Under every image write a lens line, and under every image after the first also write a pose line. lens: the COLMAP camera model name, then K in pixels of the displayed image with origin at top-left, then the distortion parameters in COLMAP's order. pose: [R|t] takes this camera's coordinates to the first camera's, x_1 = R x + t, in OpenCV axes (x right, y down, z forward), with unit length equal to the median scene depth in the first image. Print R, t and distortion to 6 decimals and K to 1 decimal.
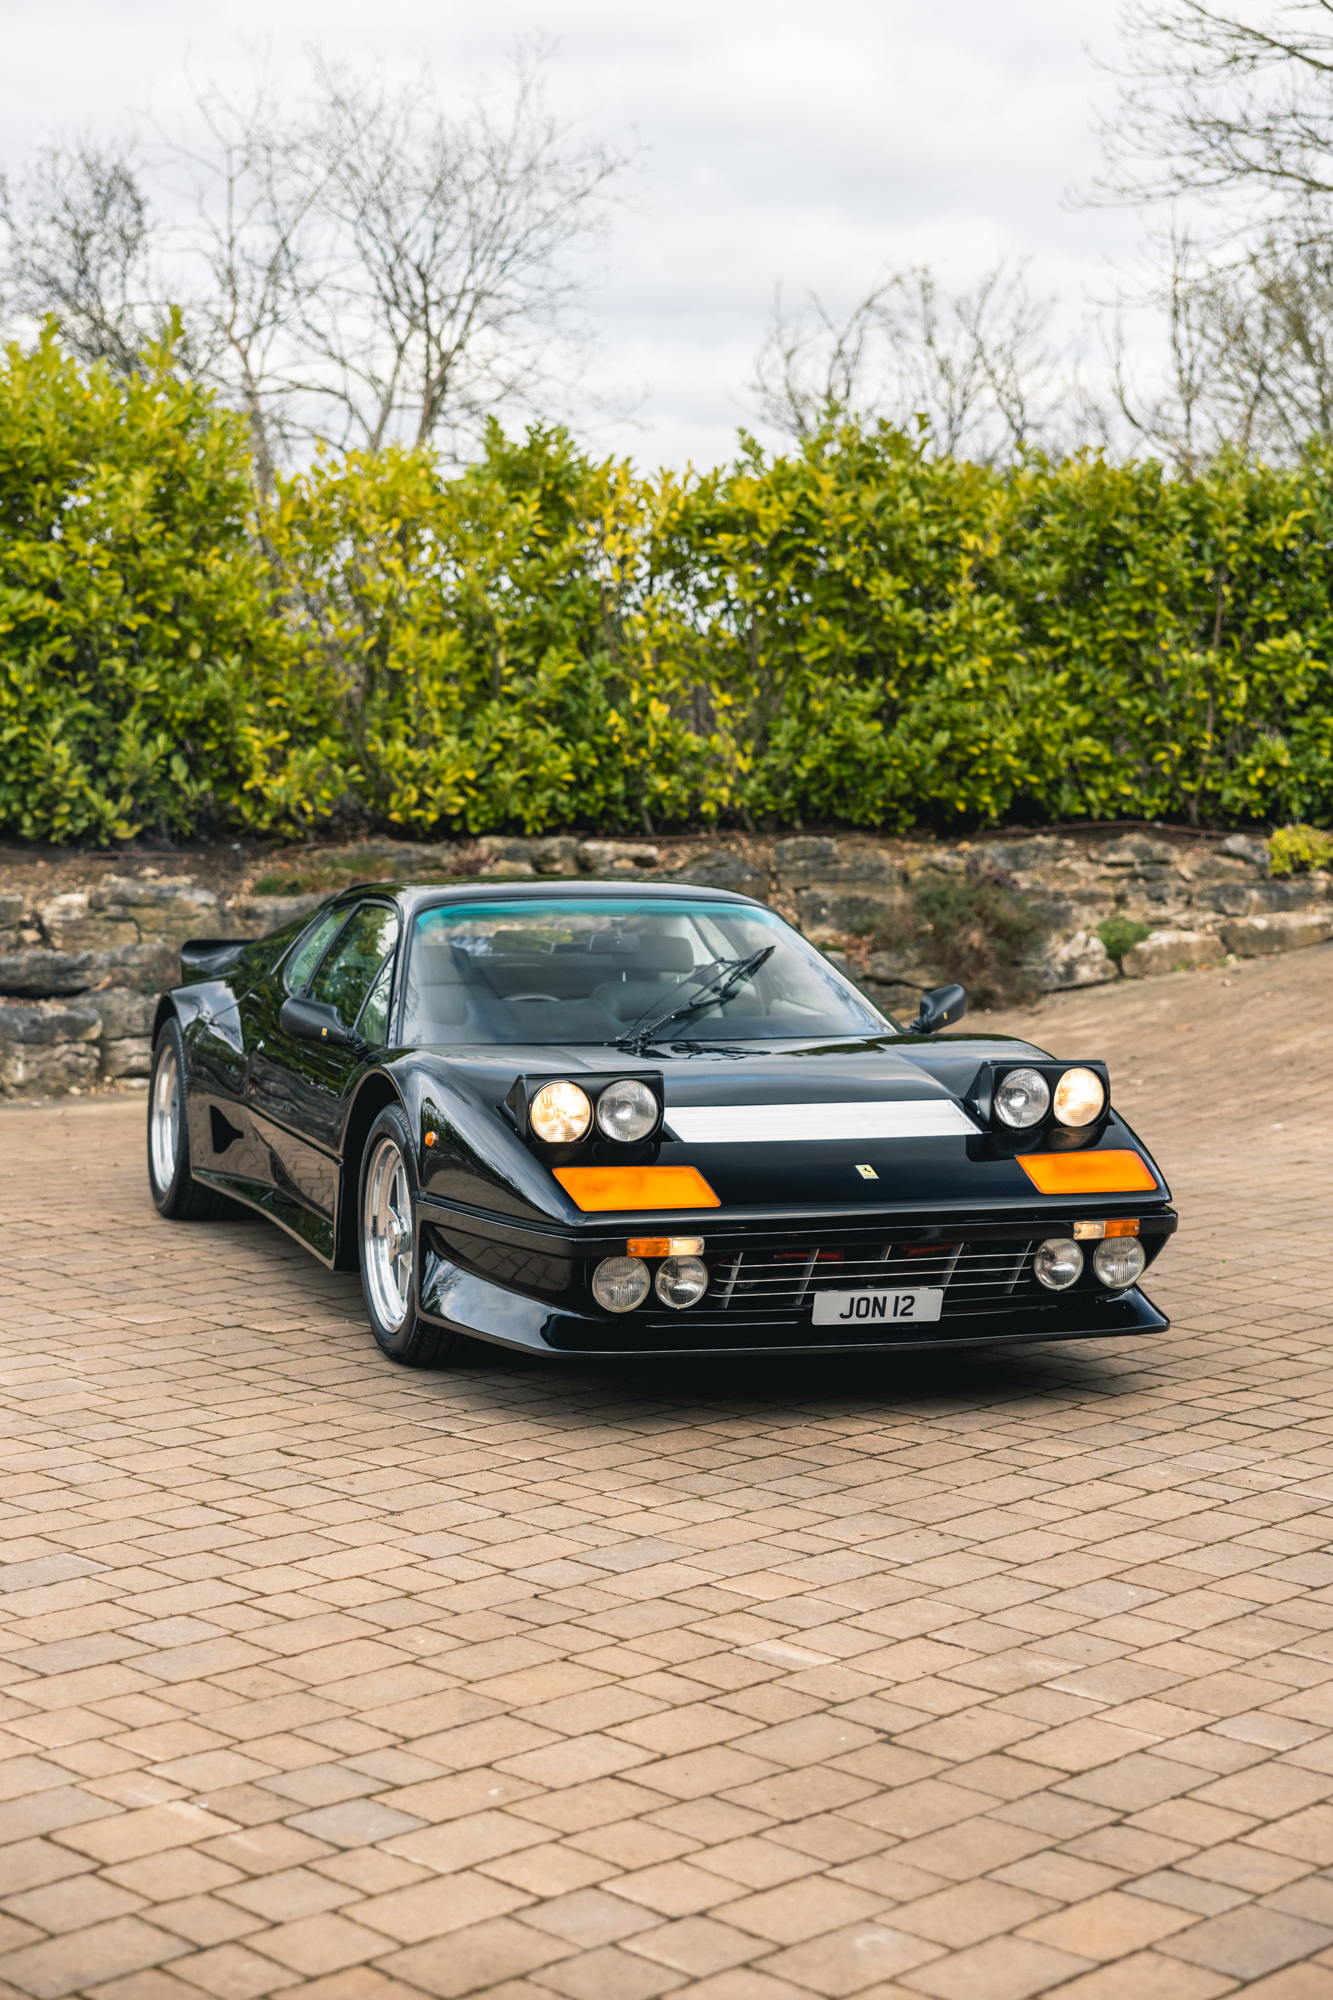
lens RADIAL K [[3028.8, 0, 660.8], [0, 3028.8, 978.0], [0, 0, 1]] dist [0.024039, 0.000000]
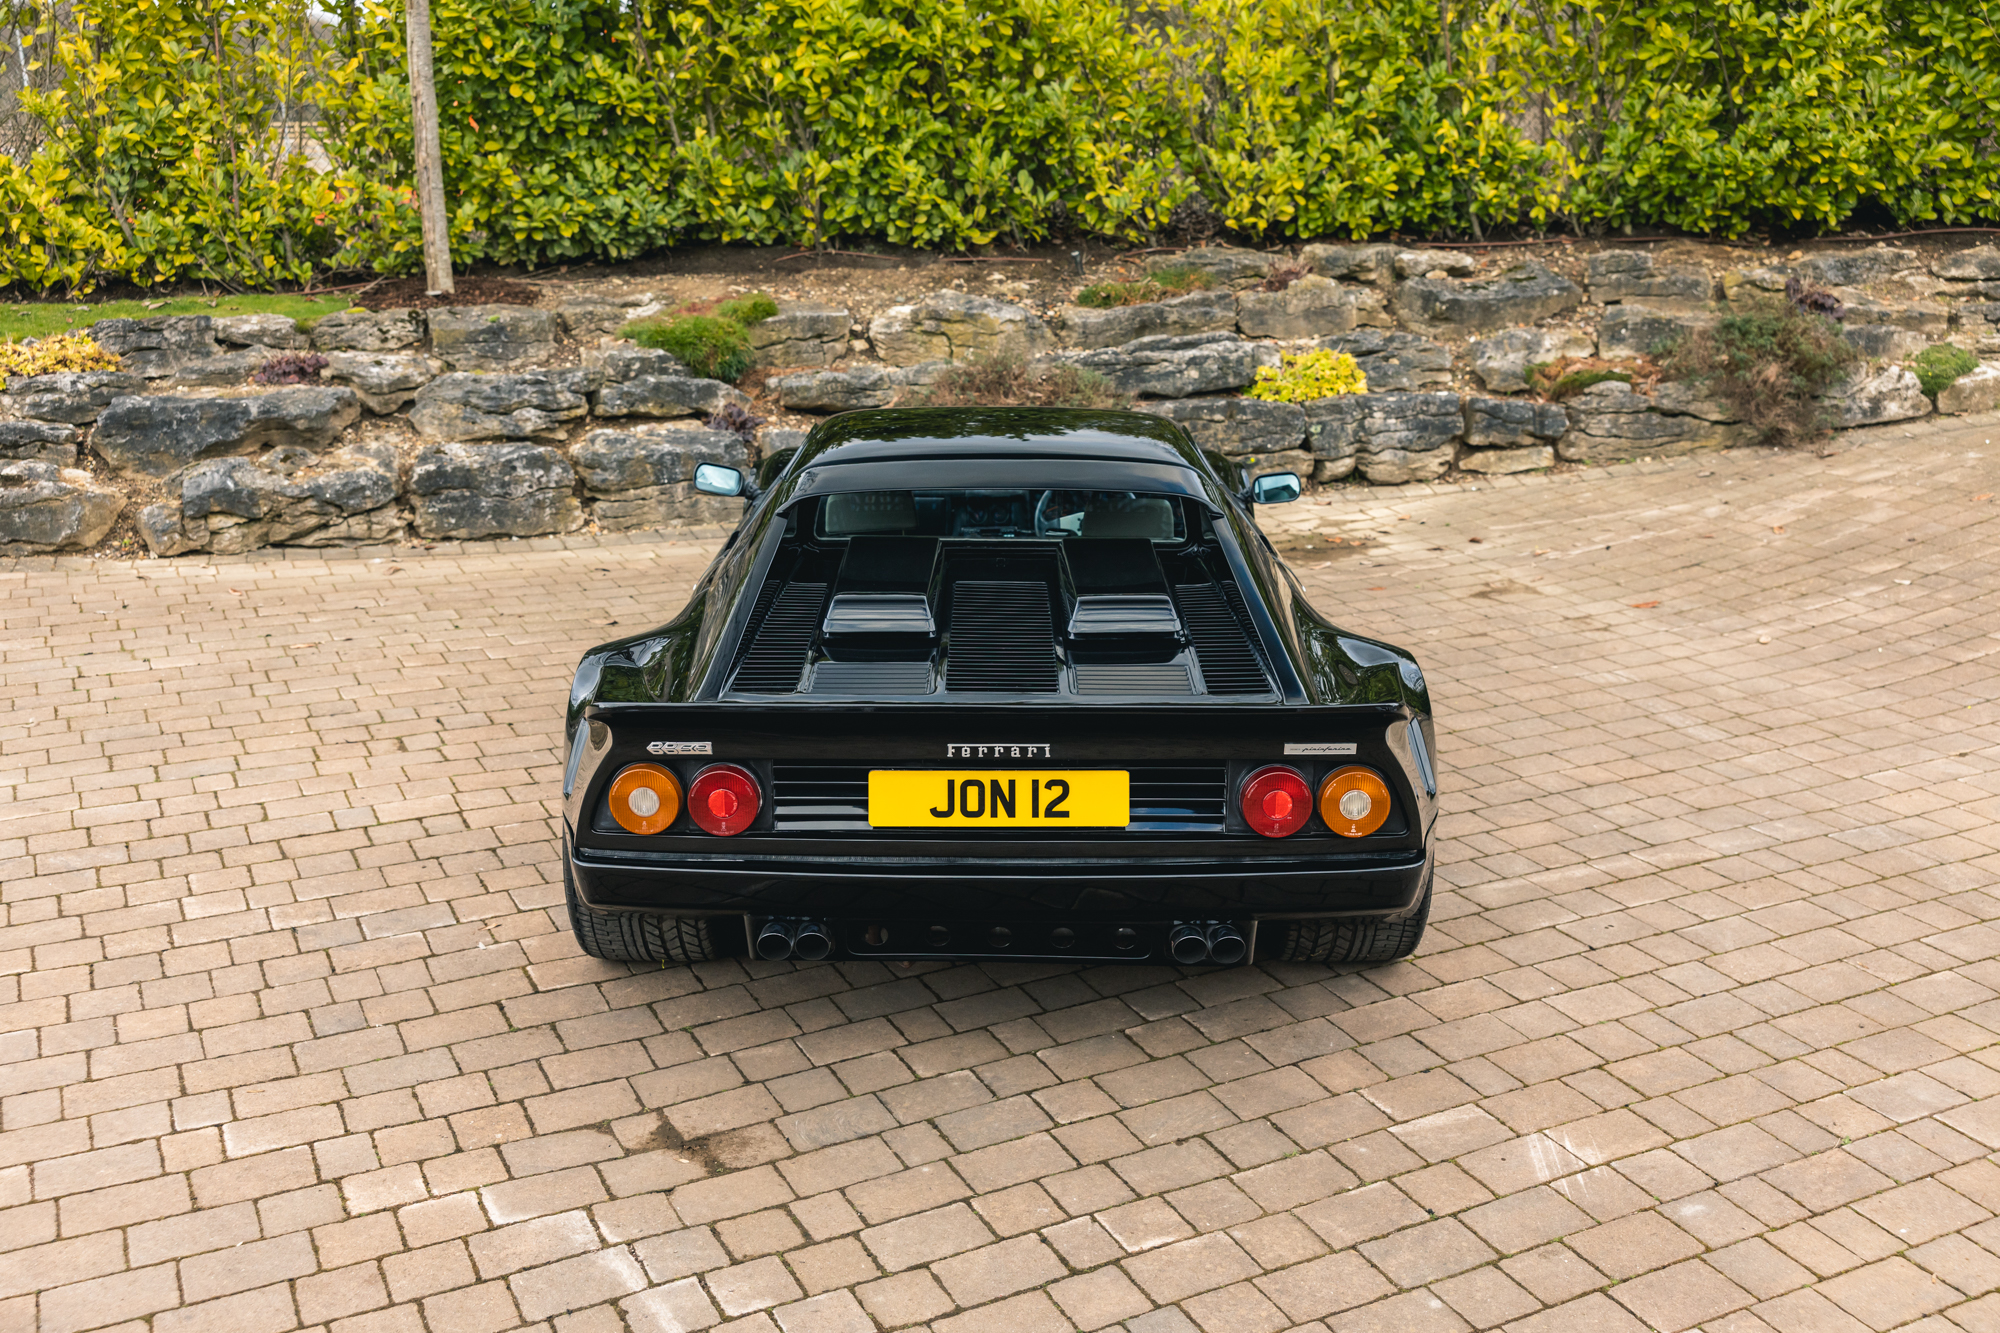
lens RADIAL K [[1925.9, 0, 1004.3], [0, 1925.9, 651.6], [0, 0, 1]] dist [0.017033, 0.000000]
pose [[0.942476, 0.090694, -0.321736, 0.074576], [-0.017273, 0.974418, 0.224080, -0.057767], [0.333828, -0.205633, 0.919931, 0.303163]]
